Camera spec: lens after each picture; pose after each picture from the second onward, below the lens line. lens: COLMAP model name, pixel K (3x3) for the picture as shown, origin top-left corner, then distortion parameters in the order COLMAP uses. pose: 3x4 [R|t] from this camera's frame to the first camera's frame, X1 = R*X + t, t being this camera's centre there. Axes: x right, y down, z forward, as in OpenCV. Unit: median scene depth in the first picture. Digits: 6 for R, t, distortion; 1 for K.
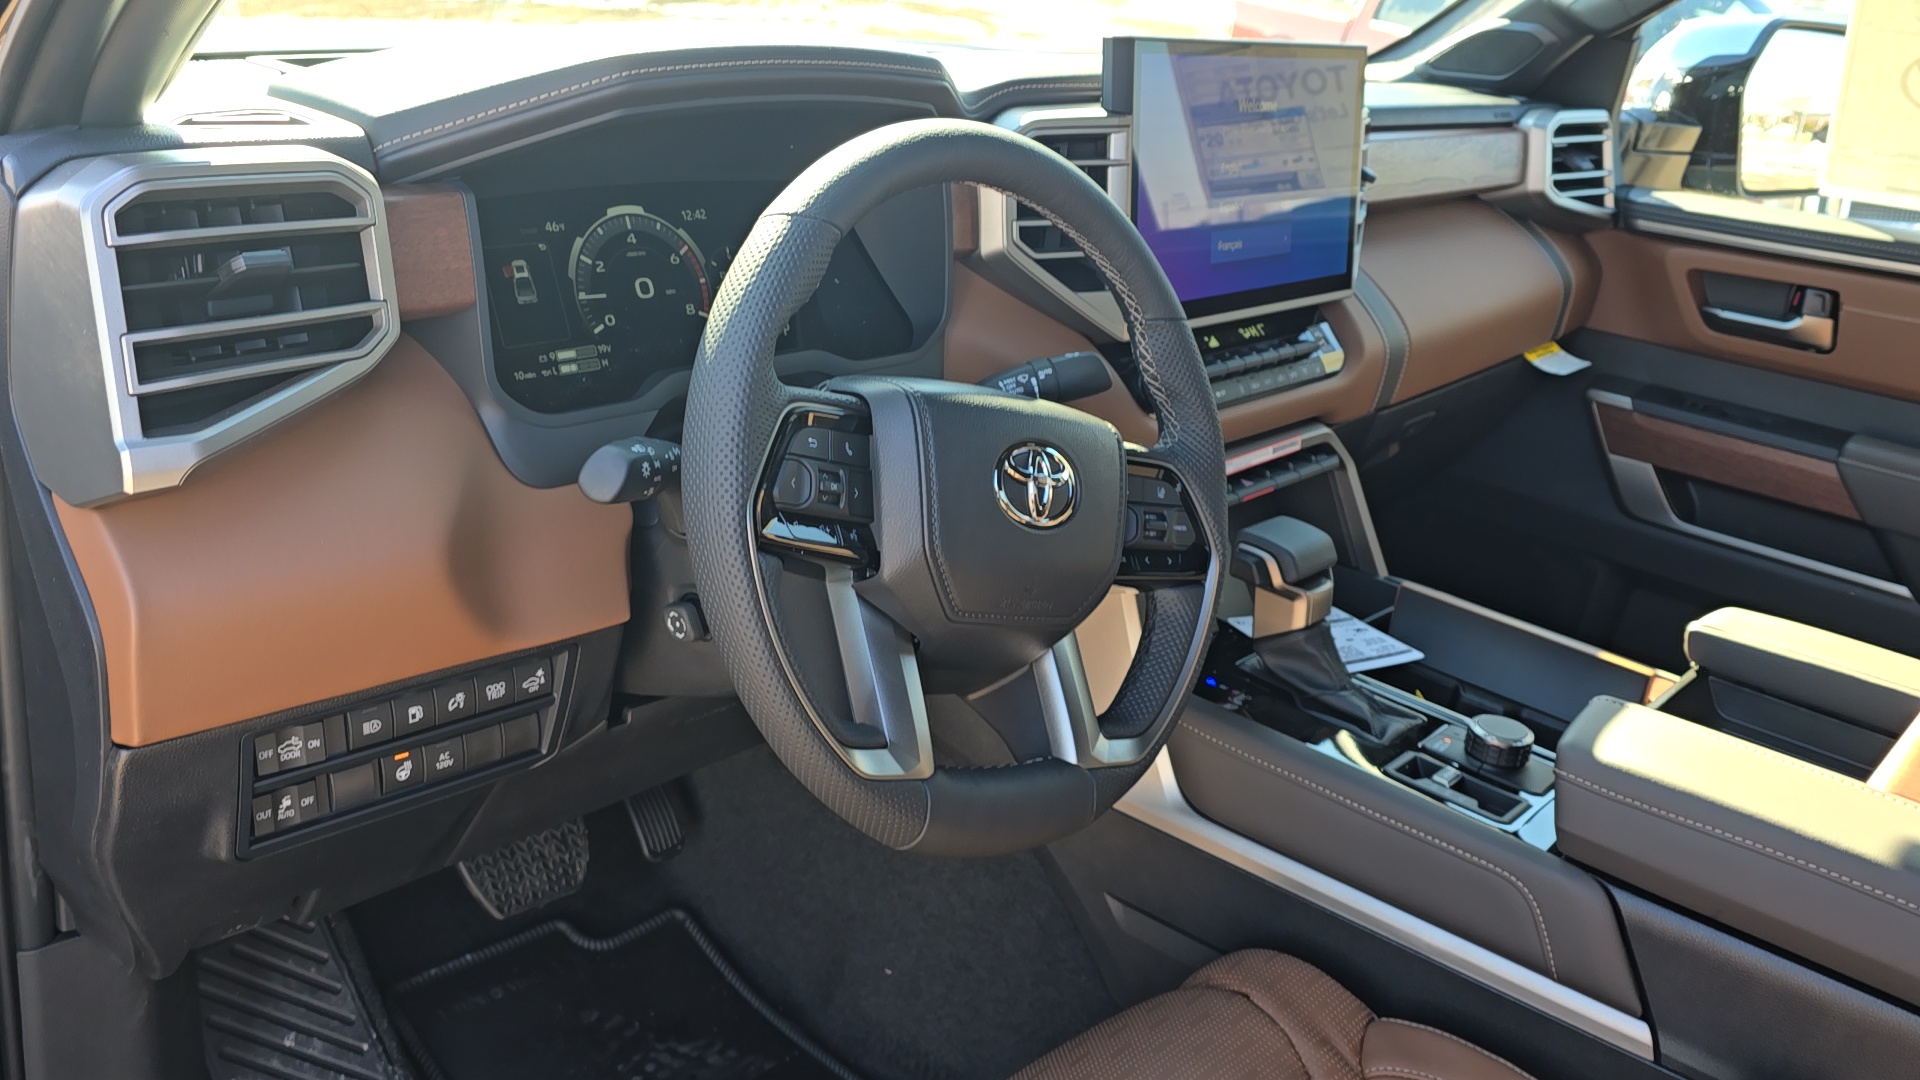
lens RADIAL K [[1557.3, 0, 960.0], [0, 1557.3, 540.0], [0, 0, 1]] dist [-0.013049, 0.003977]
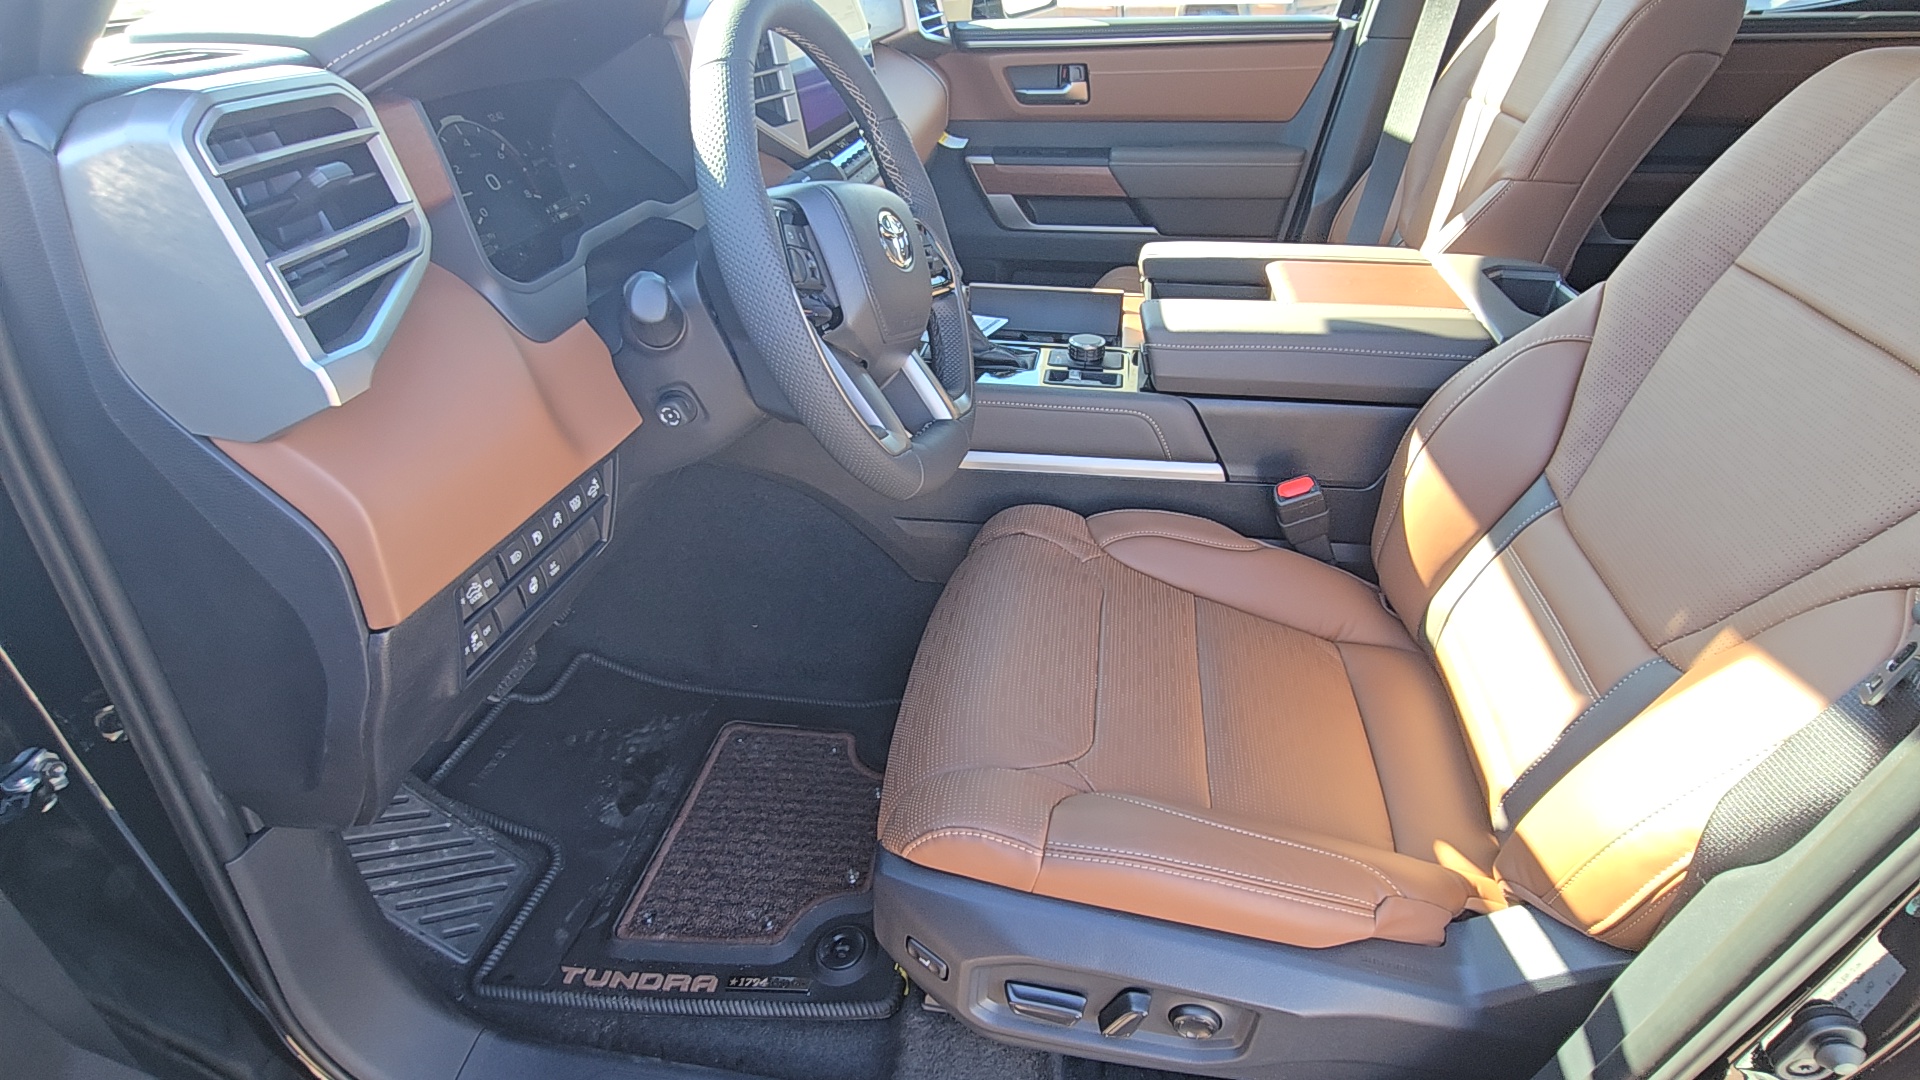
lens RADIAL K [[954.7, 0, 960.0], [0, 954.7, 540.0], [0, 0, 1]] dist [-0.000482, 0.000005]
pose [[0.843419, -0.370717, 0.388861, -0.290669], [0.278800, 0.920714, 0.273052, -0.002676], [-0.459255, -0.121882, 0.879903, 0.121865]]
